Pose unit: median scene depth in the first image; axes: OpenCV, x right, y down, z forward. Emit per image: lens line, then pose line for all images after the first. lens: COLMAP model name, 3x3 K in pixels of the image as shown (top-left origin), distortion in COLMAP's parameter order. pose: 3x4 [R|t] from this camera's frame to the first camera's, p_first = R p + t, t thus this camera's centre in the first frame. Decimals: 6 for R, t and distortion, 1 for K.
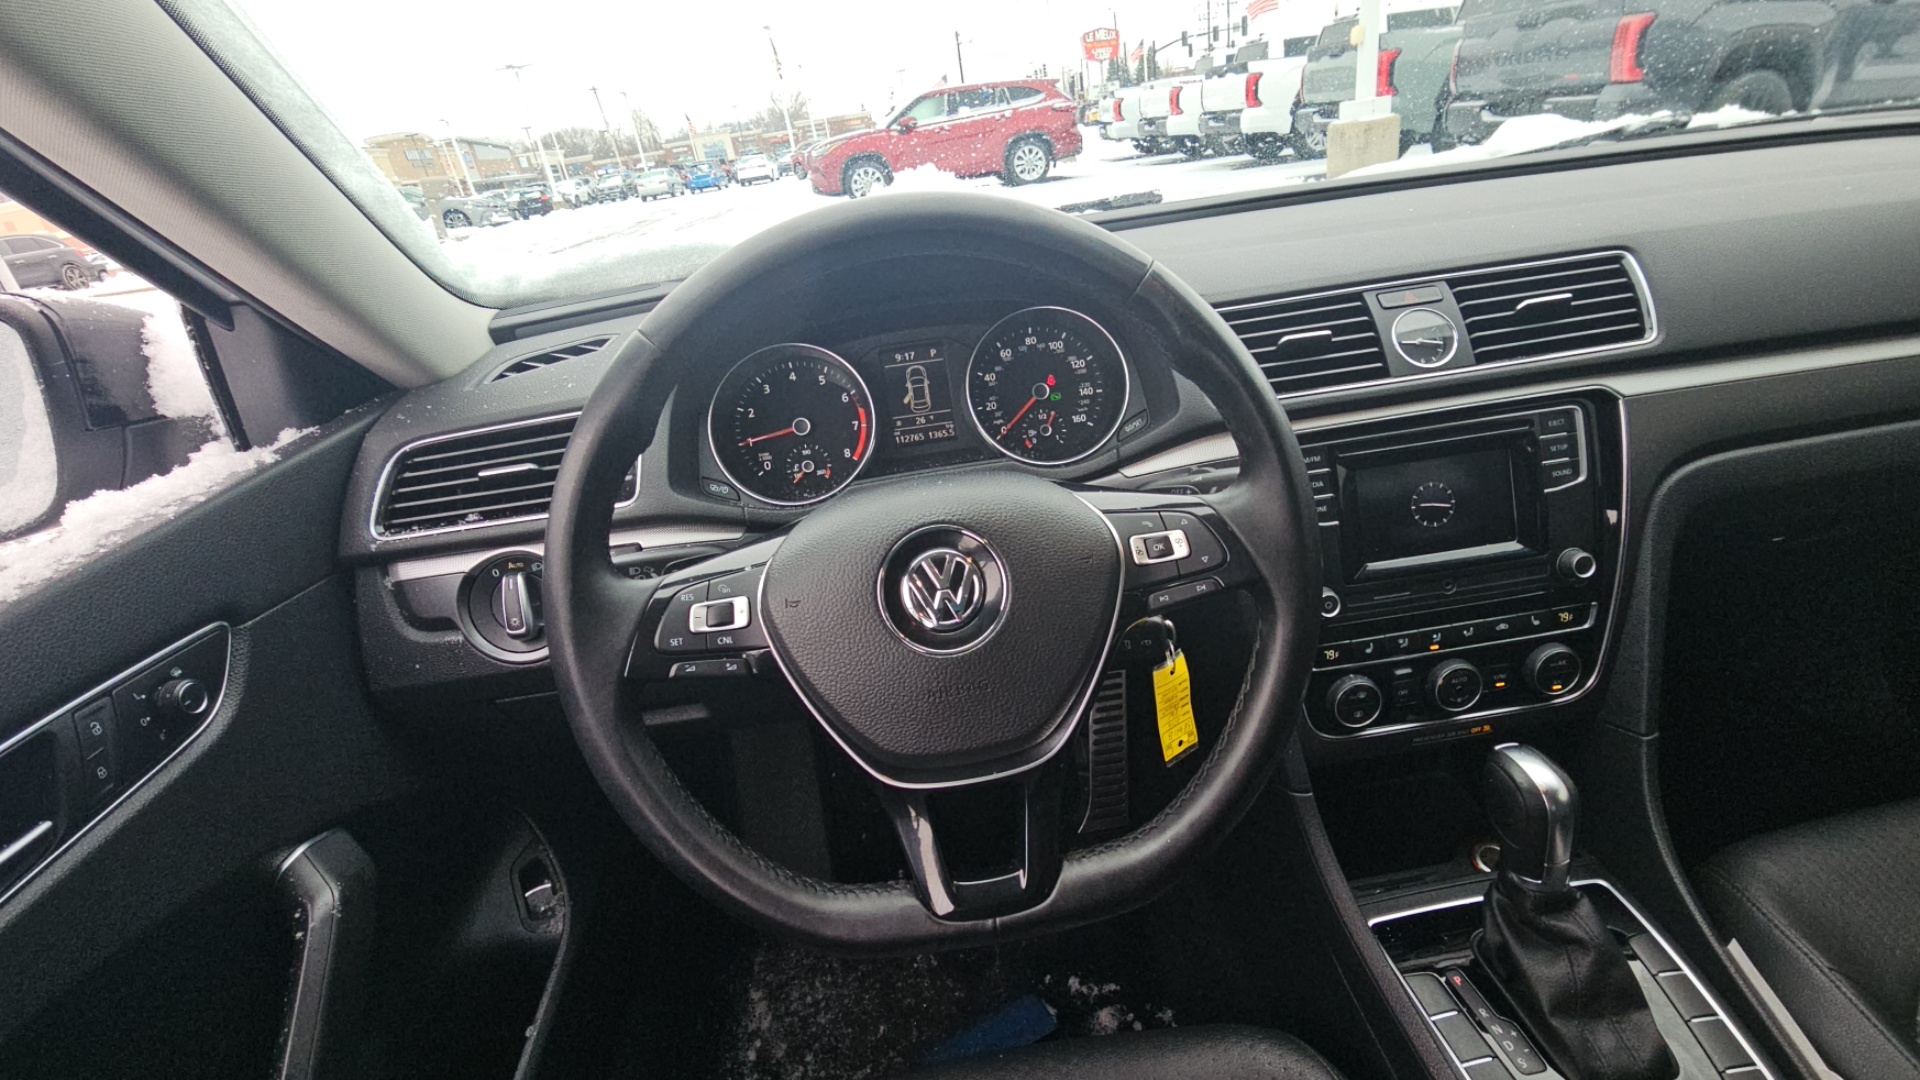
lens RADIAL K [[856.1, 0, 980.3], [0, 856.1, 543.7], [0, 0, 1]] dist [0.004821, -0.003295]
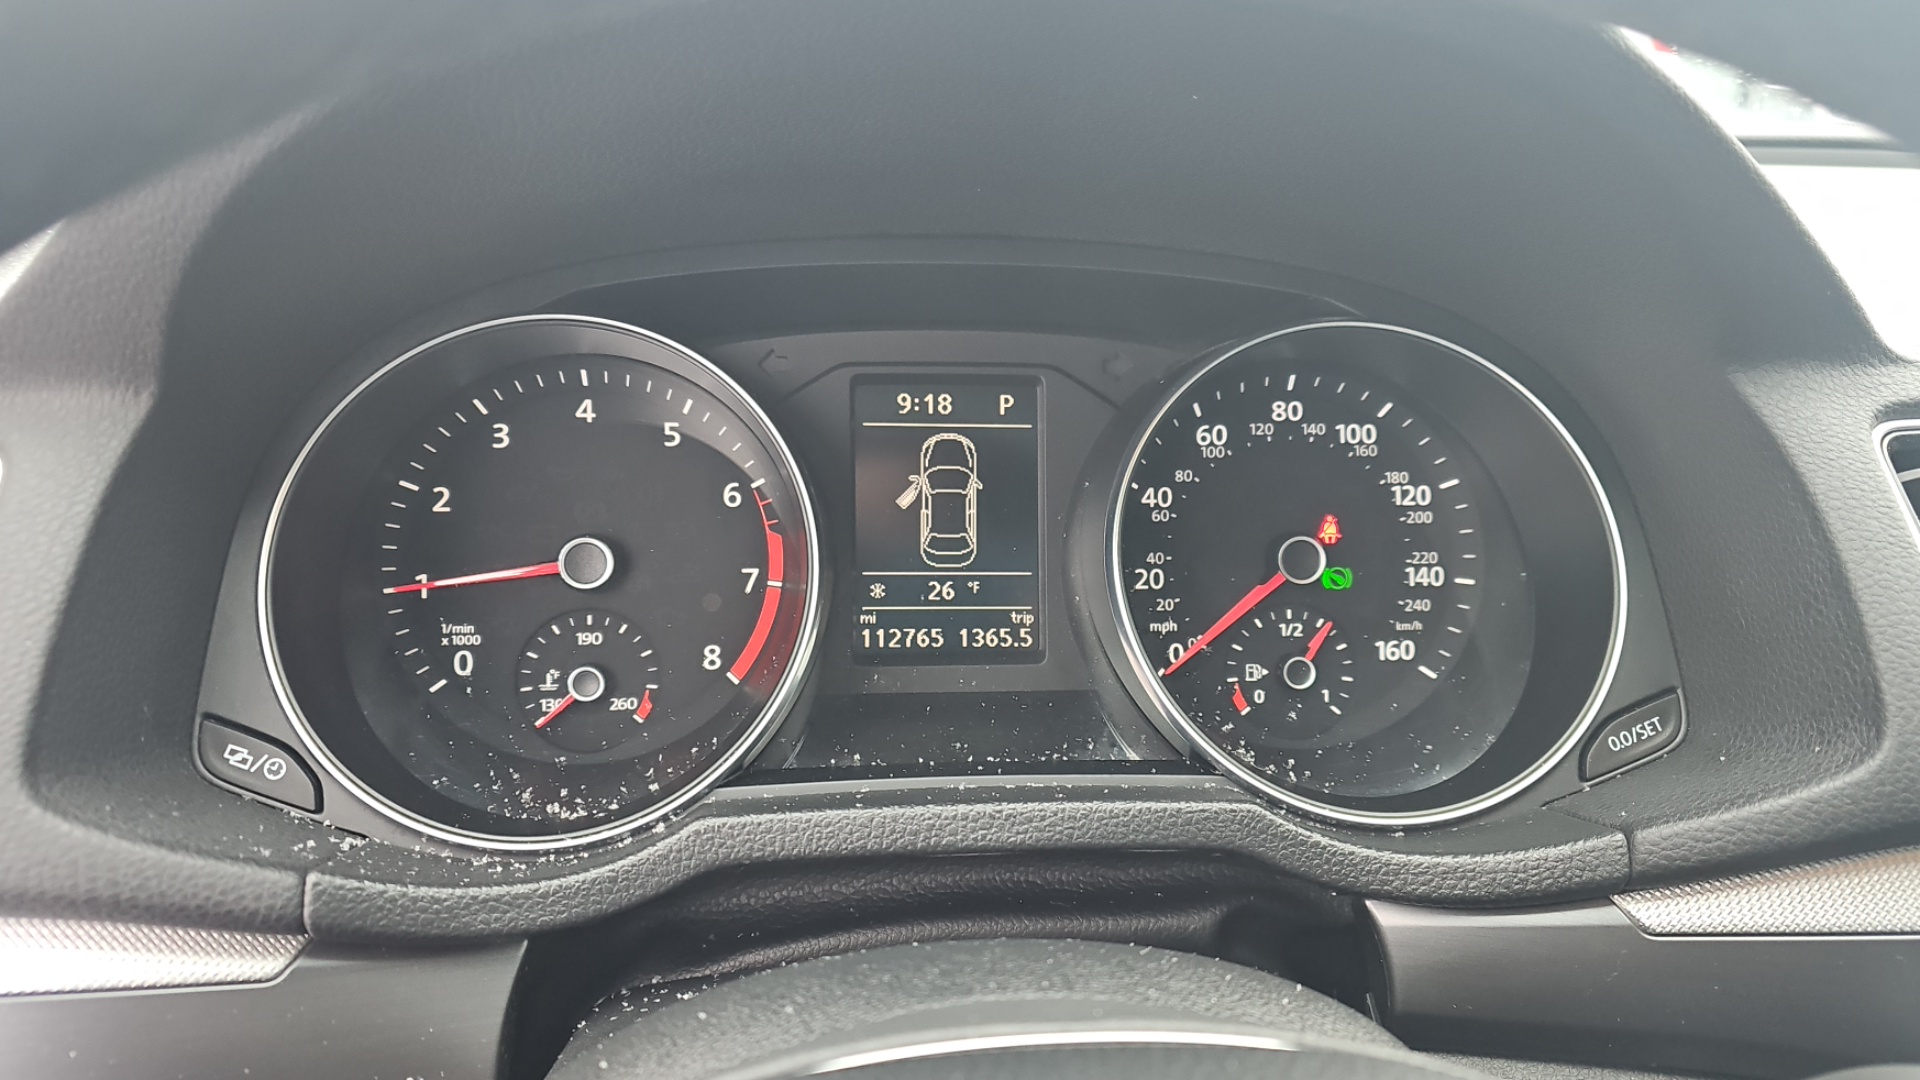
lens RADIAL K [[1413.2, 0, 960.0], [0, 1413.2, 540.0], [0, 0, 1]] dist [0.082993, -0.094515]
pose [[0.988817, 0.146020, 0.030331, -0.094617], [-0.142484, 0.985028, -0.097052, -0.126884], [-0.044048, 0.091645, 0.994817, 0.501899]]
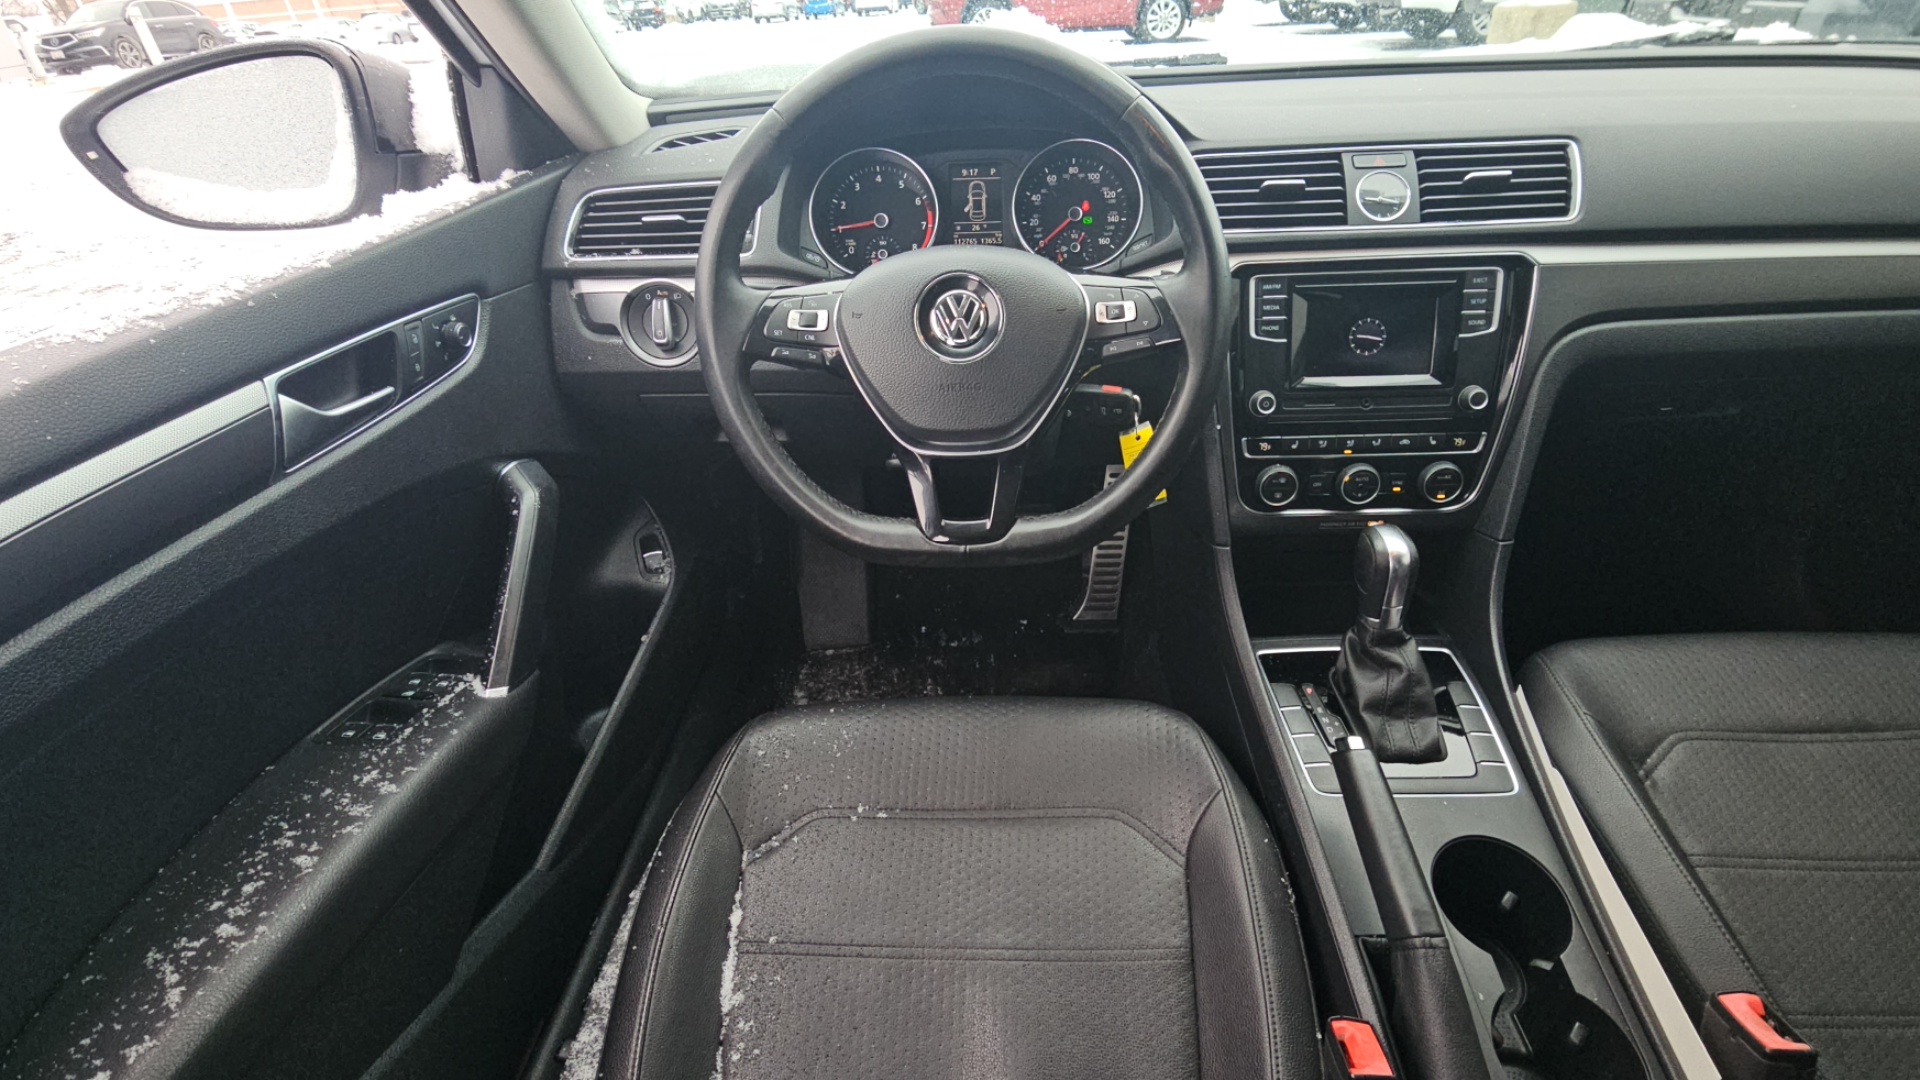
lens RADIAL K [[856.1, 0, 980.3], [0, 856.1, 543.7], [0, 0, 1]] dist [0.004821, -0.003295]
pose [[0.987864, 0.139527, -0.068245, 0.097787], [-0.128592, 0.981115, 0.144490, 0.143935], [0.087117, -0.133961, 0.987150, -0.328708]]
